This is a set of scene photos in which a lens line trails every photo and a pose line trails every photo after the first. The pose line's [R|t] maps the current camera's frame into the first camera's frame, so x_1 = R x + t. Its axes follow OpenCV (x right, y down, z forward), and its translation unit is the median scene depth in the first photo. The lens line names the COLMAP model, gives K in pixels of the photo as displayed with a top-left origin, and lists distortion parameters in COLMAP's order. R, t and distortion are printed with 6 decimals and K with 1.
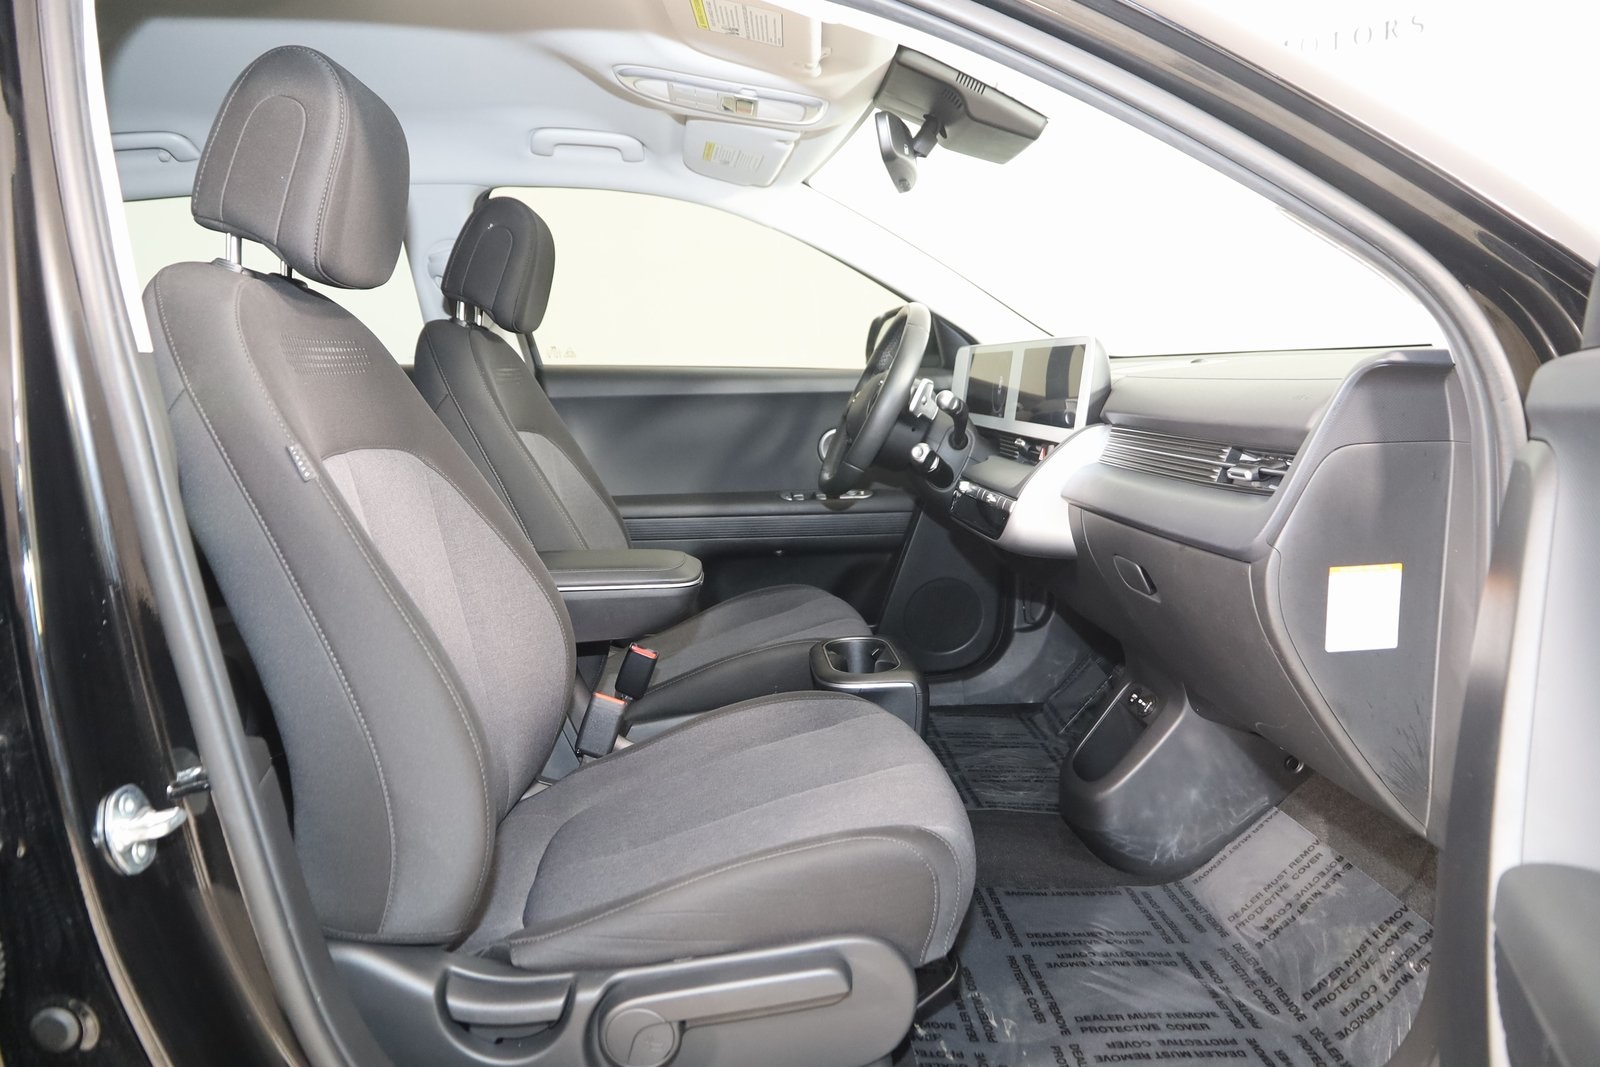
lens RADIAL K [[1089.1, 0, 801.4], [0, 1089.1, 507.4], [0, 0, 1]] dist [-0.131694, 0.086729]
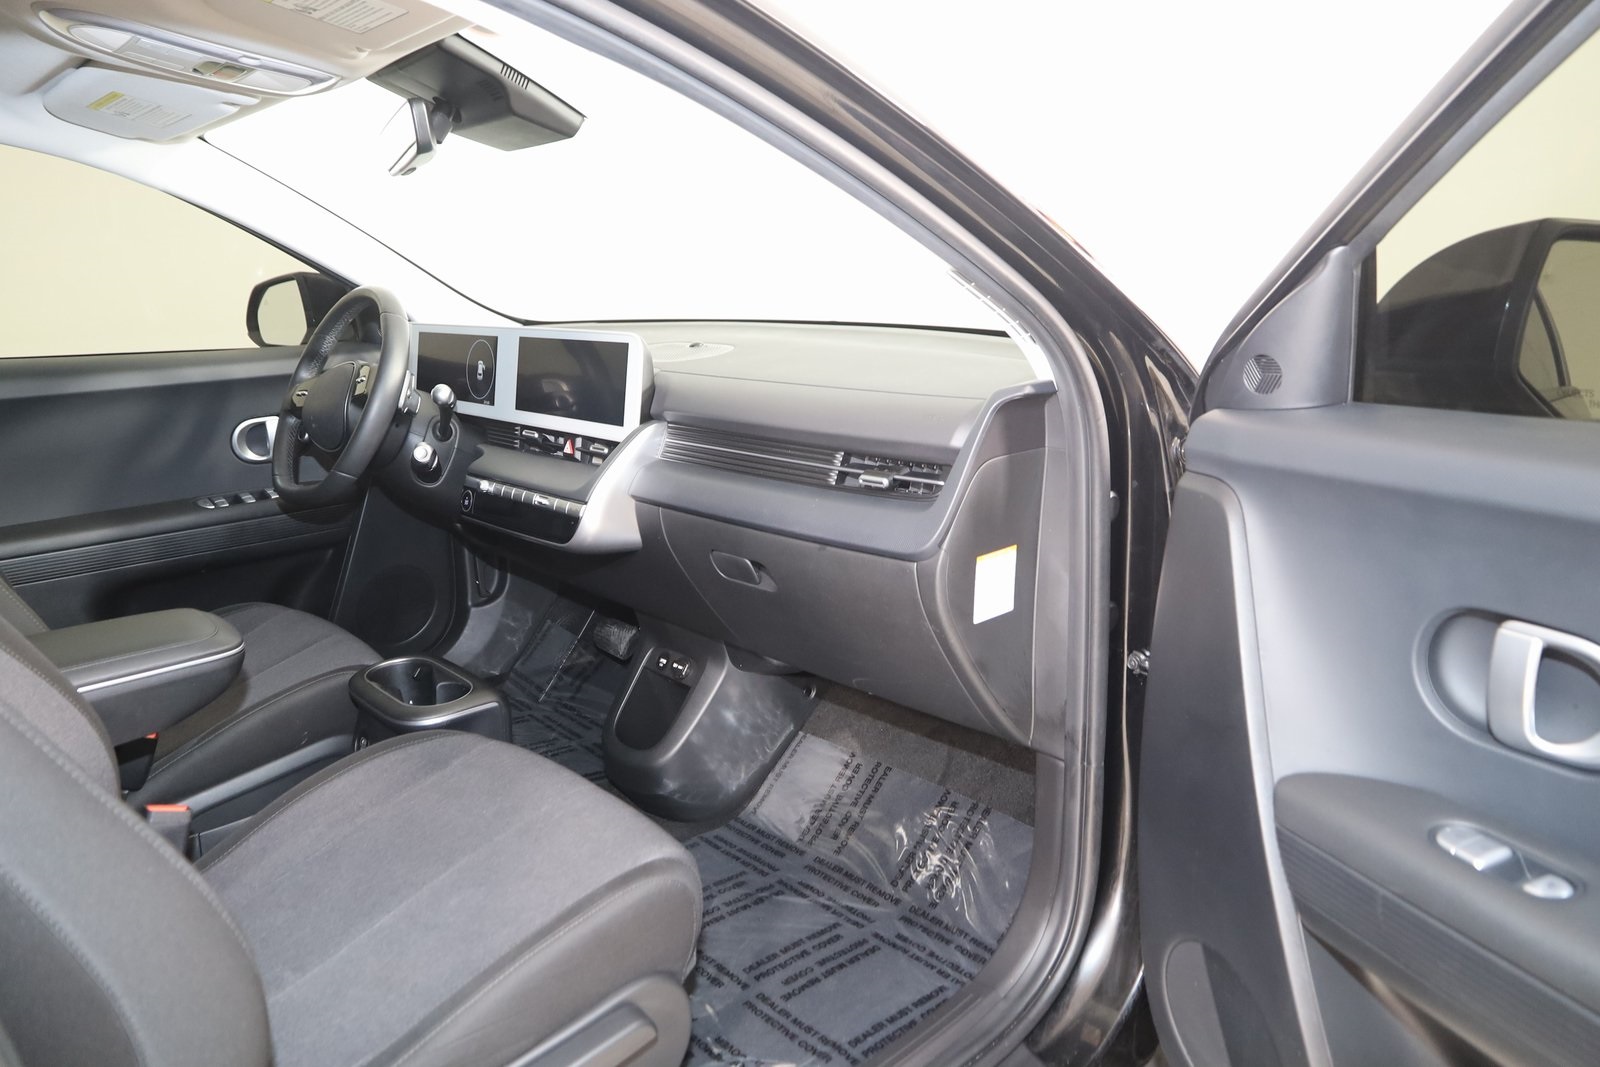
lens RADIAL K [[1089.1, 0, 801.4], [0, 1089.1, 507.4], [0, 0, 1]] dist [-0.131694, 0.086729]
pose [[0.776727, -0.136159, 0.614944, -0.266767], [0.085323, 0.990100, 0.111454, -0.099161], [-0.624032, -0.034100, 0.780655, 0.090051]]
